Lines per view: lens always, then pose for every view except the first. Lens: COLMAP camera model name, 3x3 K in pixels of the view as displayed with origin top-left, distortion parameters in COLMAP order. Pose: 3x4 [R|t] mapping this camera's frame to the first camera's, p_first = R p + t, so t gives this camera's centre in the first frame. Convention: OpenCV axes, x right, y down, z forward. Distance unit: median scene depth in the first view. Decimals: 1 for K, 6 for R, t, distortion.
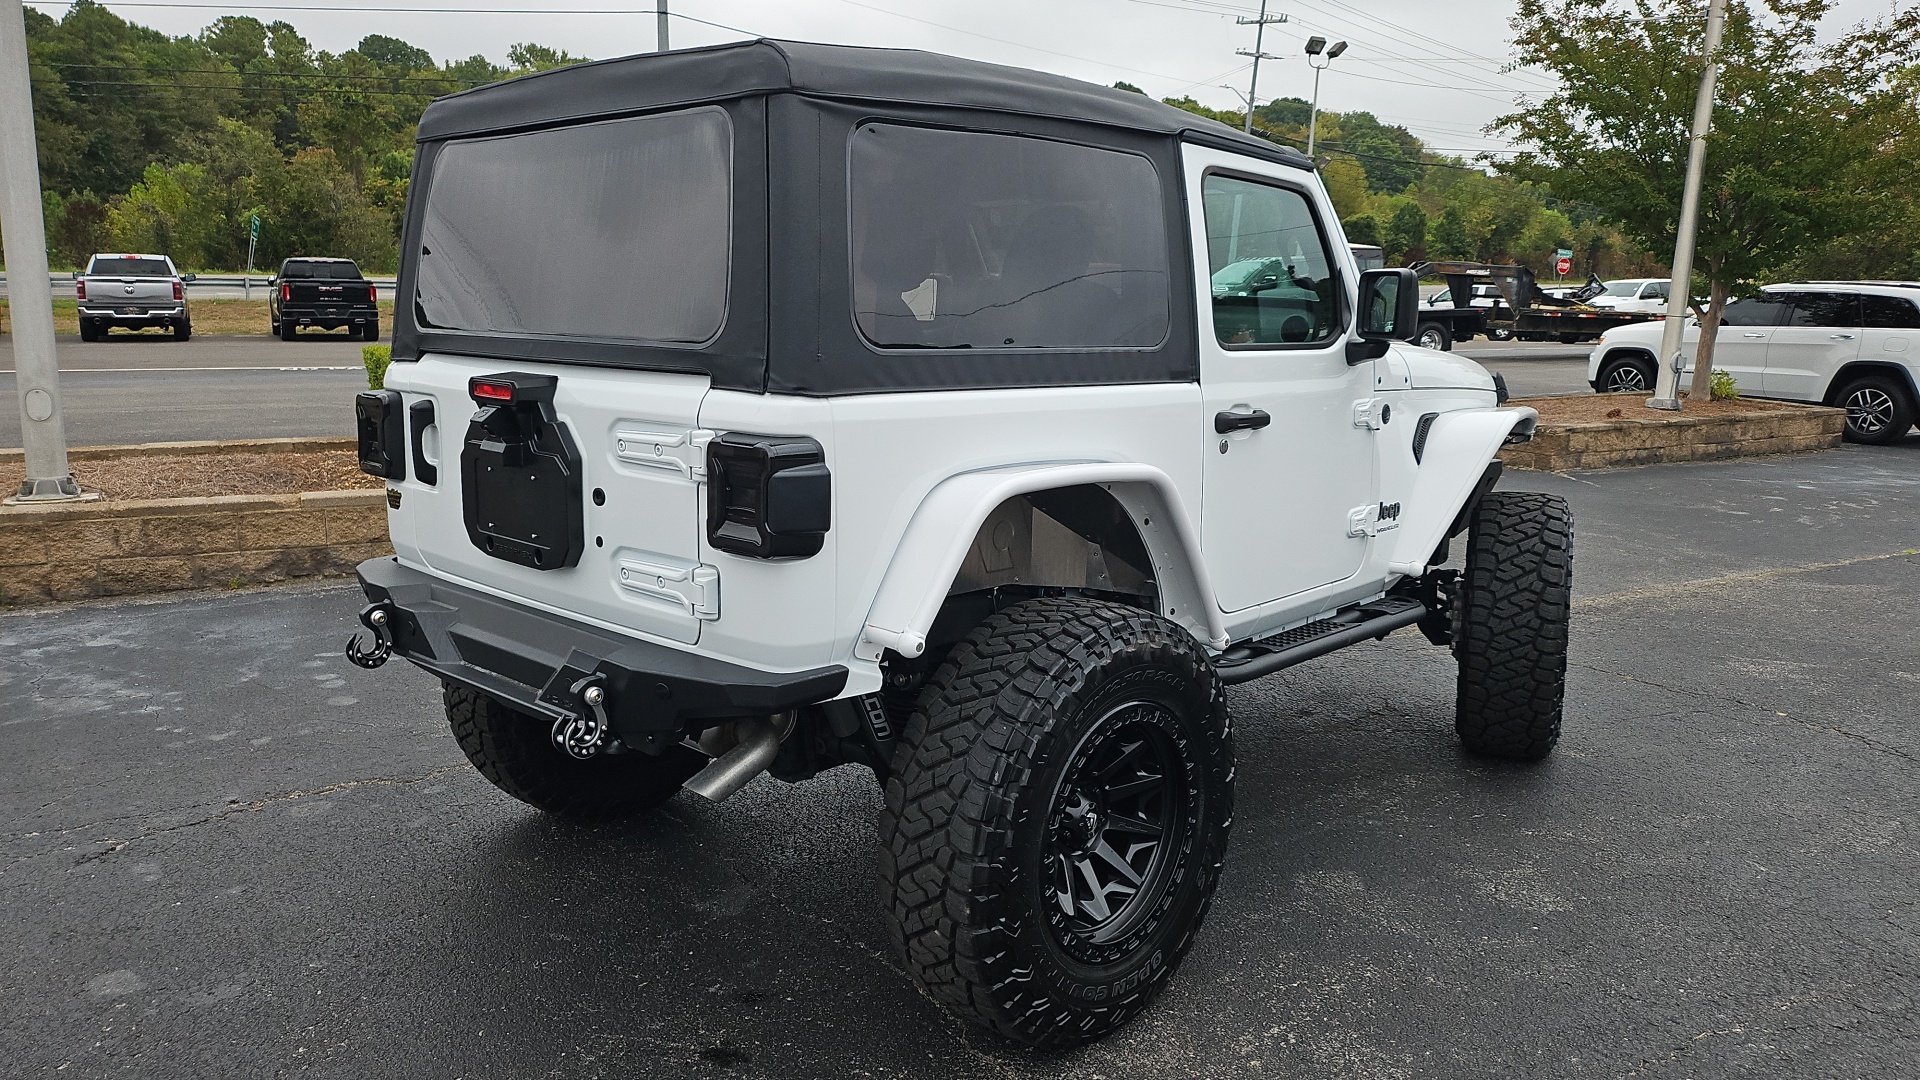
lens RADIAL K [[1336.9, 0, 977.9], [0, 1336.9, 550.4], [0, 0, 1]] dist [0.057929, -0.061605]
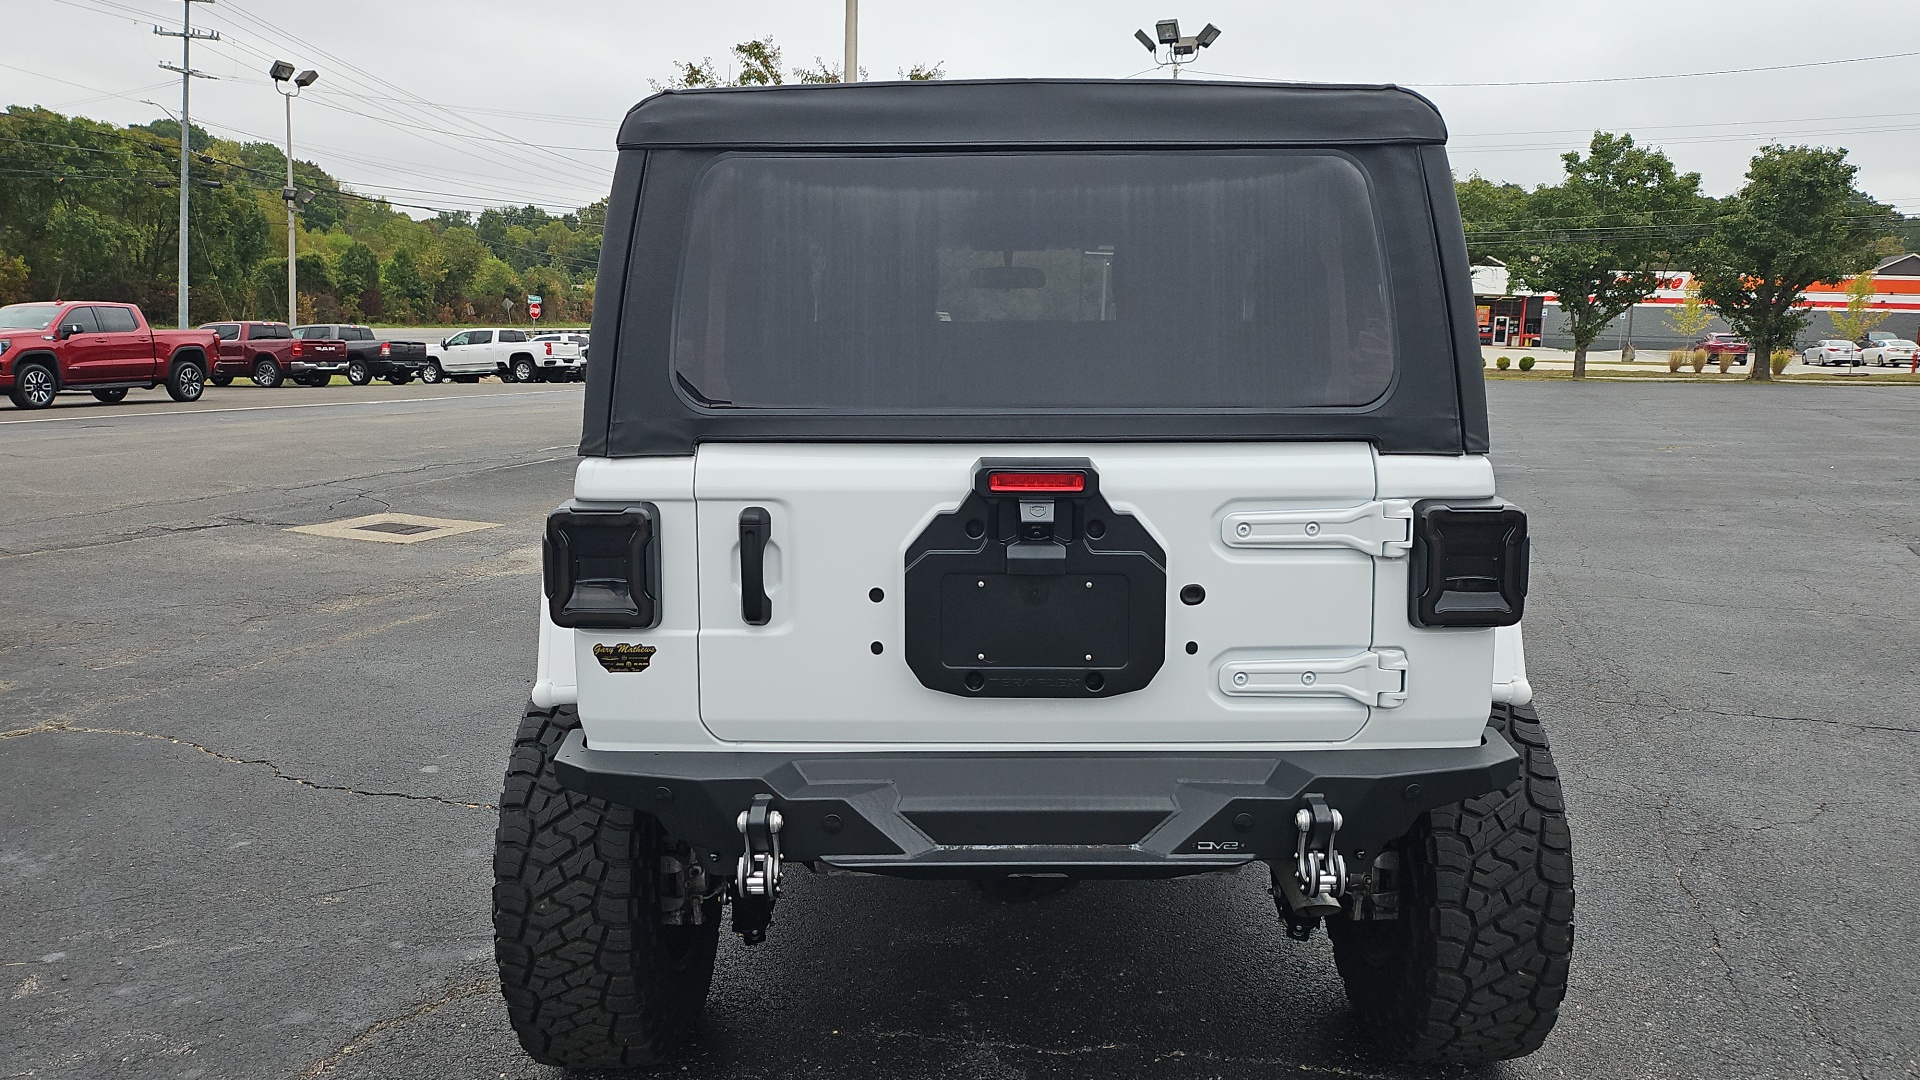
lens RADIAL K [[1336.9, 0, 948.1], [0, 1336.9, 541.3], [0, 0, 1]] dist [0.057929, -0.061605]
pose [[0.744773, -0.107328, 0.658631, -0.090565], [0.131600, 0.991221, 0.012714, -0.009945], [-0.654213, 0.077207, 0.752359, 0.044555]]
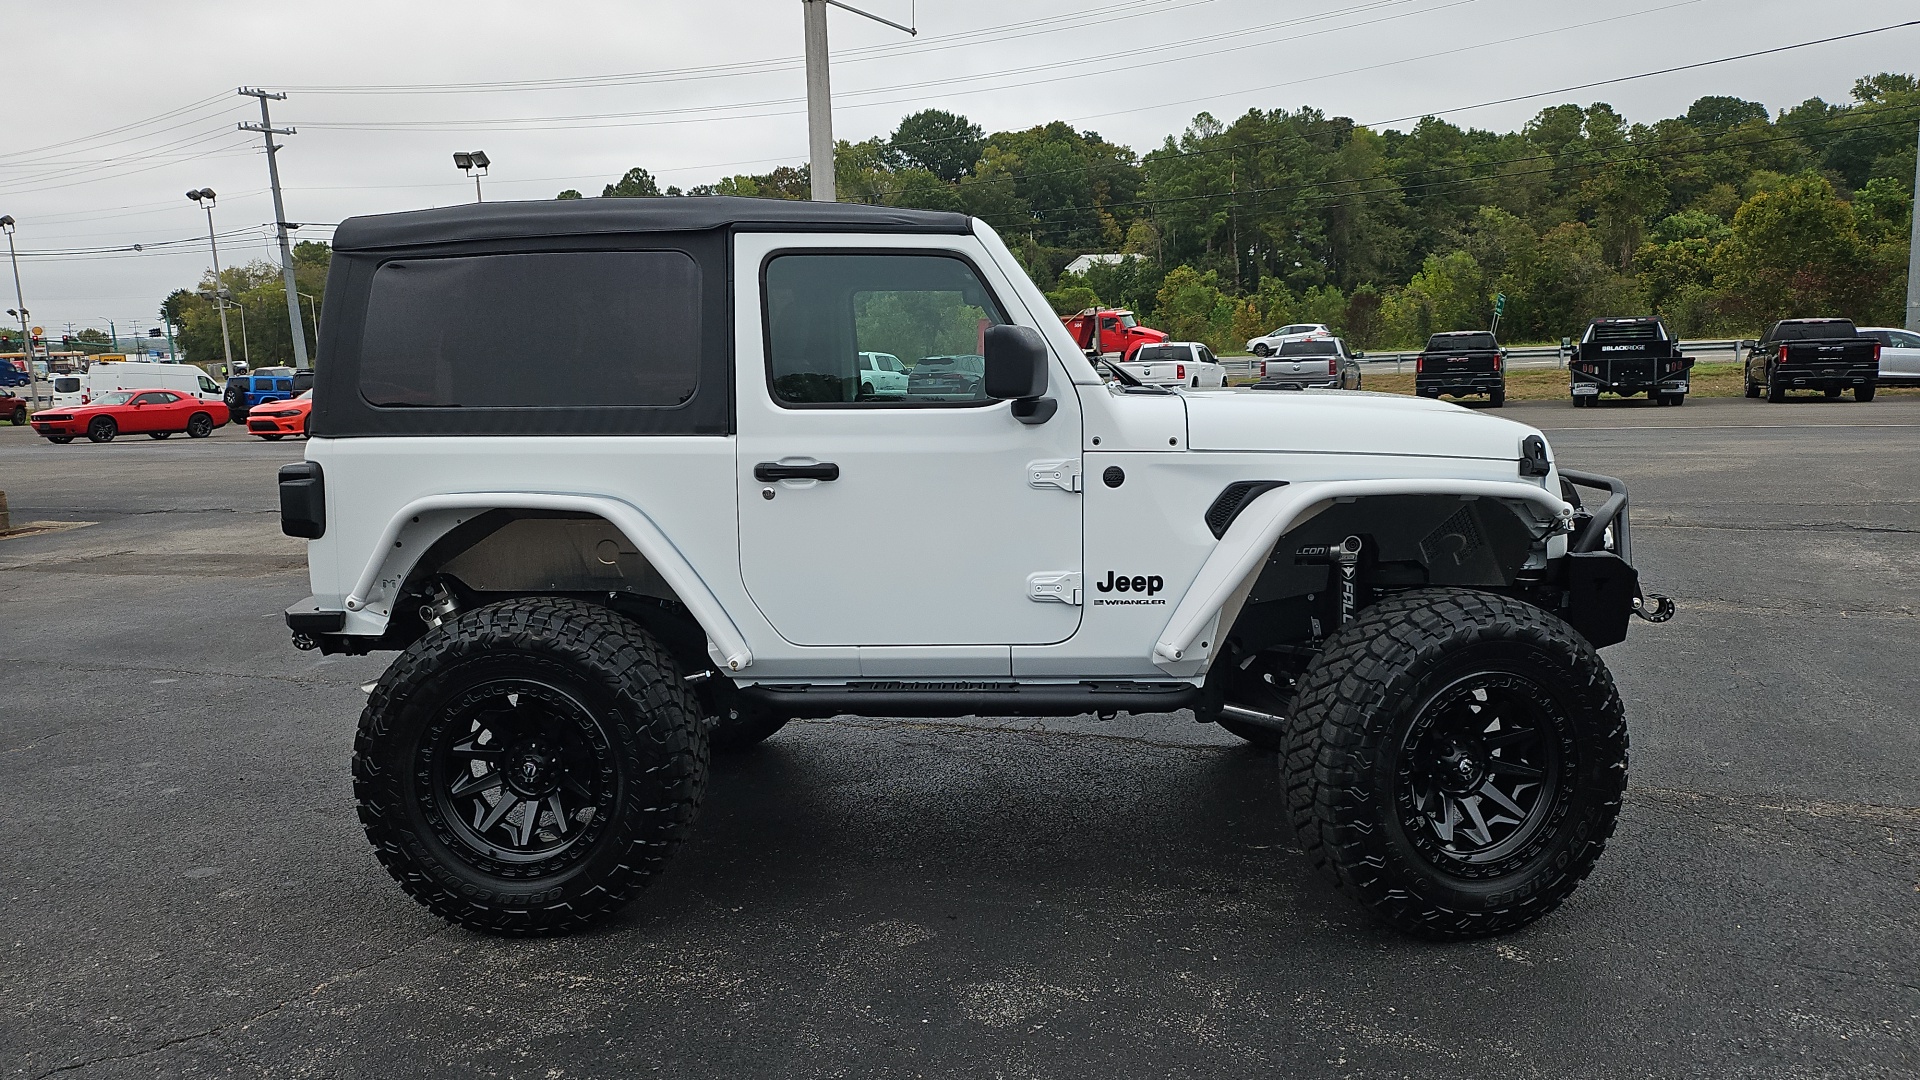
lens RADIAL K [[1336.9, 0, 980.2], [0, 1336.9, 547.5], [0, 0, 1]] dist [0.057929, -0.061605]
pose [[0.633685, 0.070357, -0.770385, 0.009395], [-0.109246, 0.994014, 0.000919, -0.000421], [0.765838, 0.083579, 0.637579, 0.003369]]
